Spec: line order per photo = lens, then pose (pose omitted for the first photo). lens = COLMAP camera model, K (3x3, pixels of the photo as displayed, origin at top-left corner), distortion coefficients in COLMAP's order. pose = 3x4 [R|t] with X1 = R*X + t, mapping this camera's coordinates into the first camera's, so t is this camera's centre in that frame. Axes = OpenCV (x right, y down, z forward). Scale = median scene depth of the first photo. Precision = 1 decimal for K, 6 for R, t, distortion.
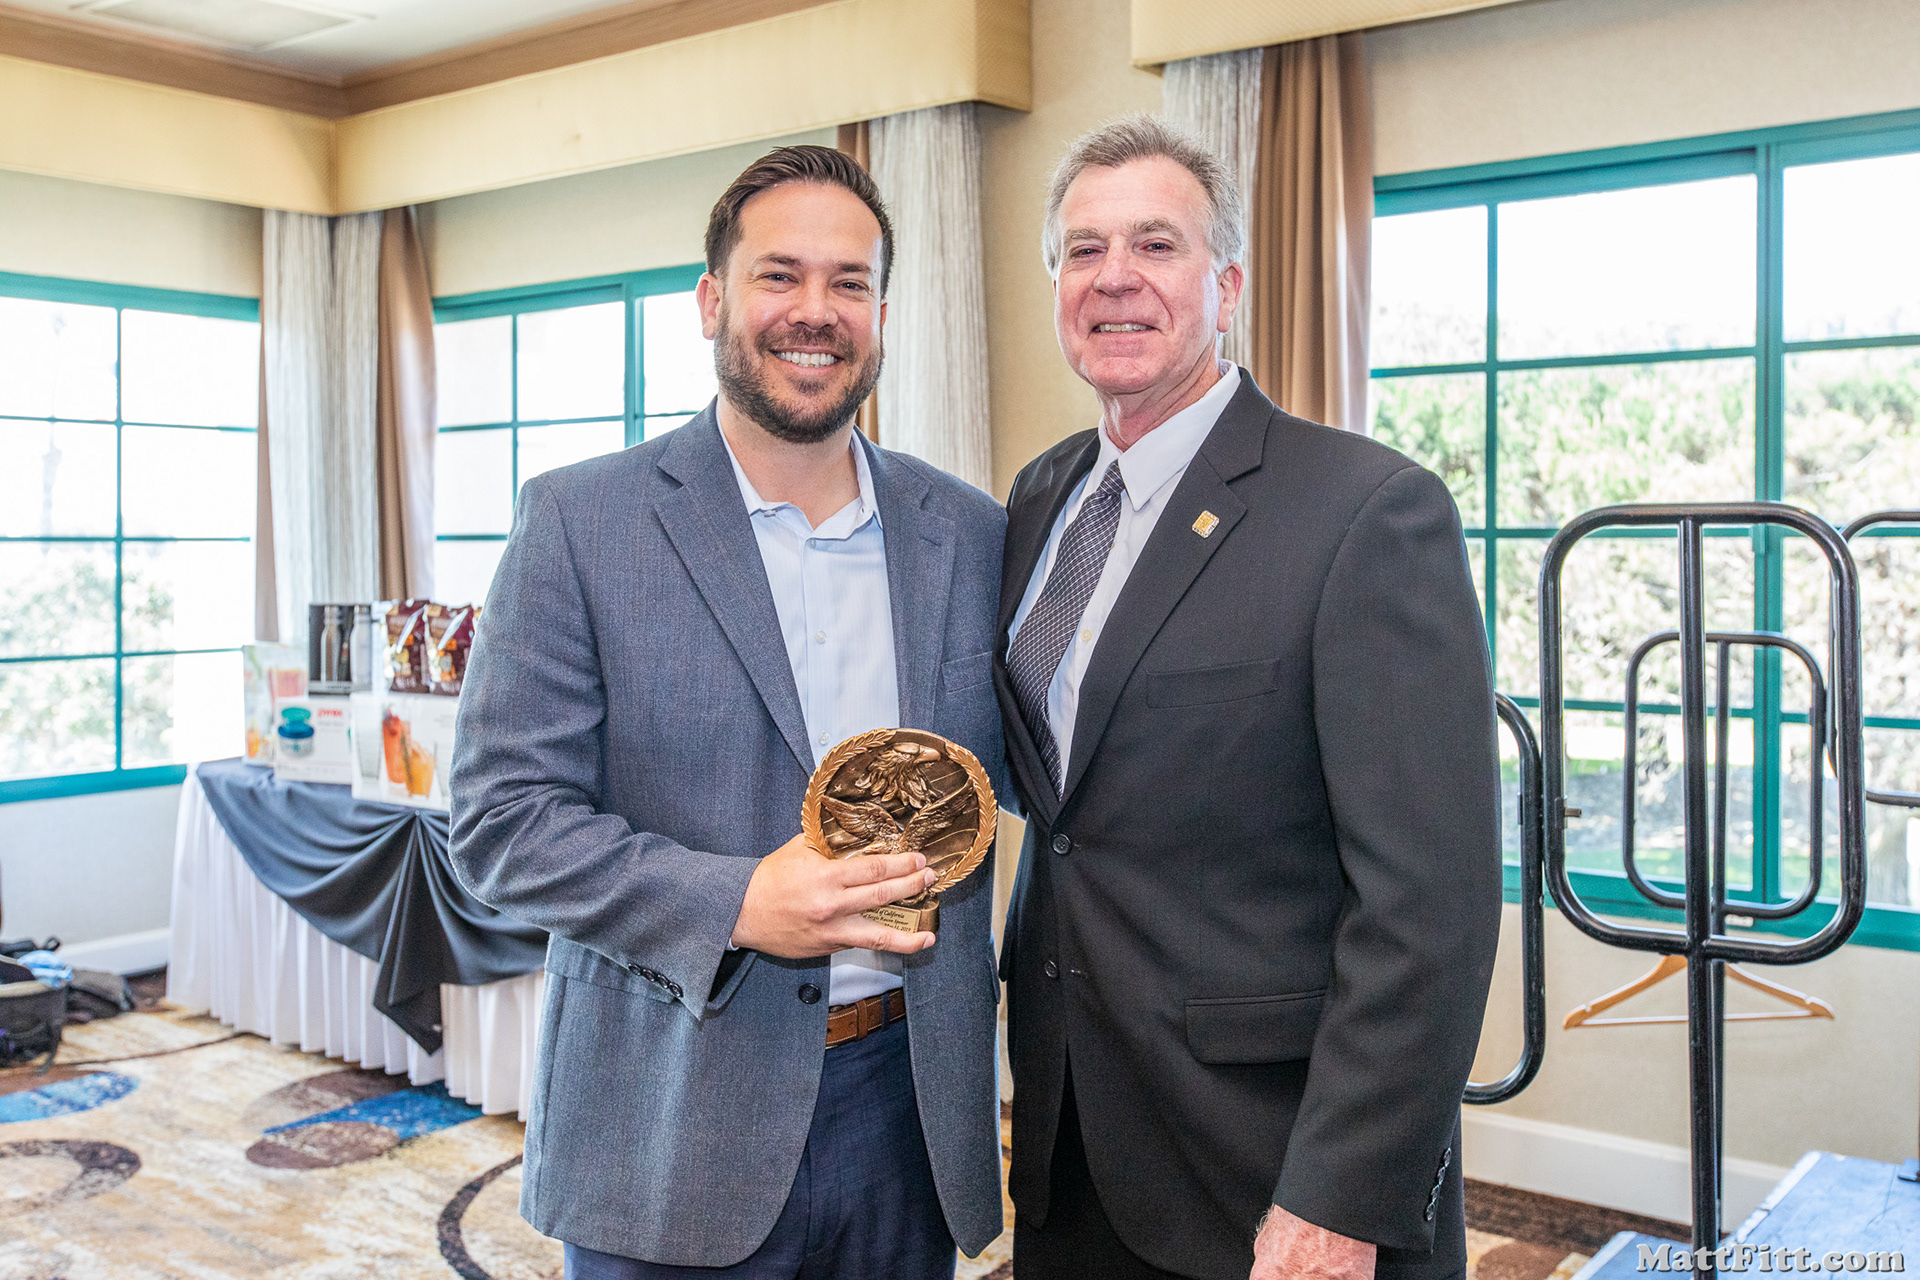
lens RADIAL K [[1859.3, 0, 960.8], [0, 1859.3, 591.7], [0, 0, 1]] dist [-0.008249, 0.009702]
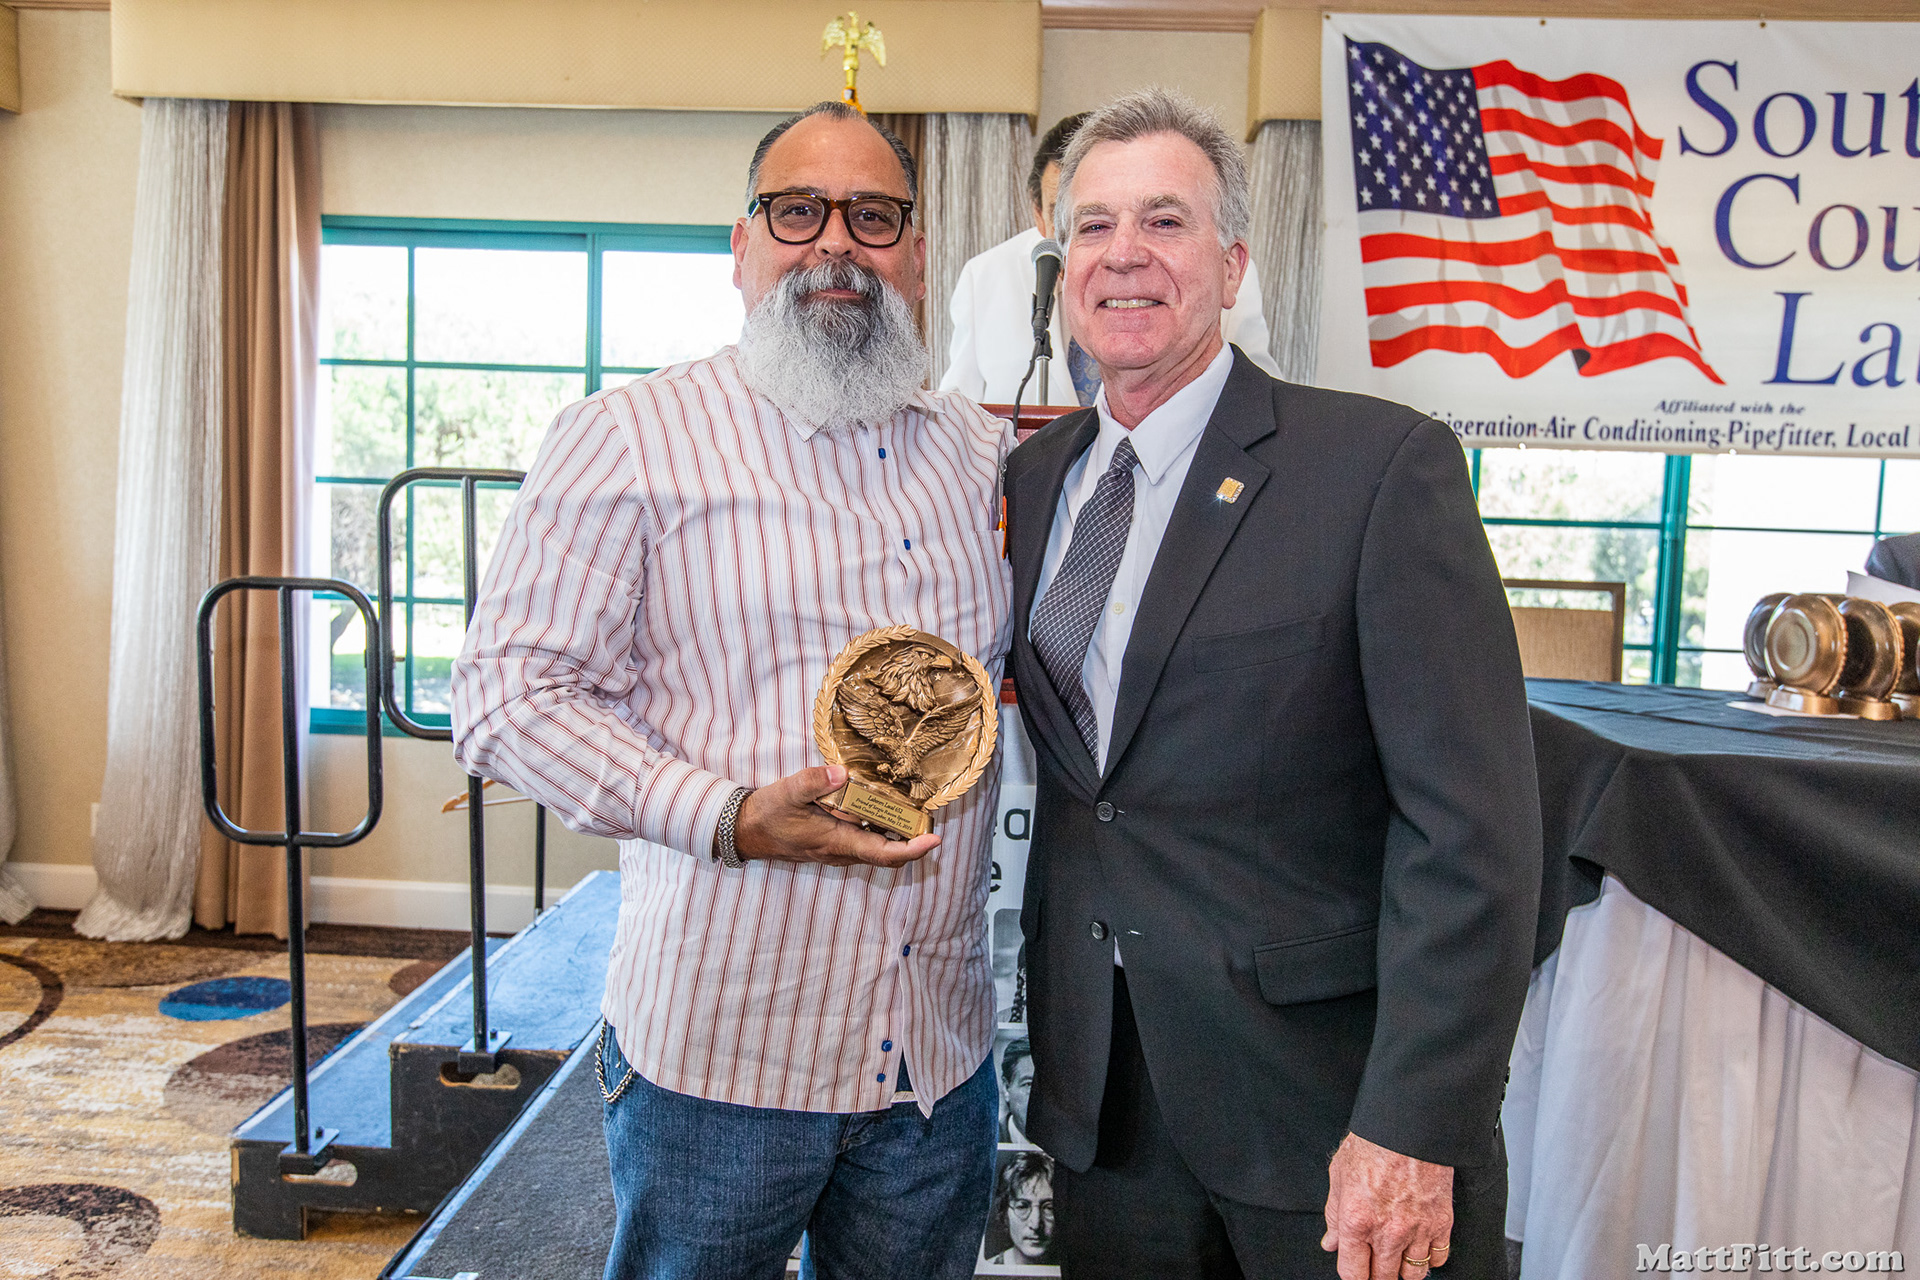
lens RADIAL K [[1403.0, 0, 952.2], [0, 1403.0, 632.4], [0, 0, 1]] dist [0.003431, -0.004435]
pose [[0.827105, -0.019008, 0.561726, 0.022006], [-0.022040, 0.997562, 0.066207, 0.002618], [-0.561615, -0.067141, 0.824670, -0.120936]]
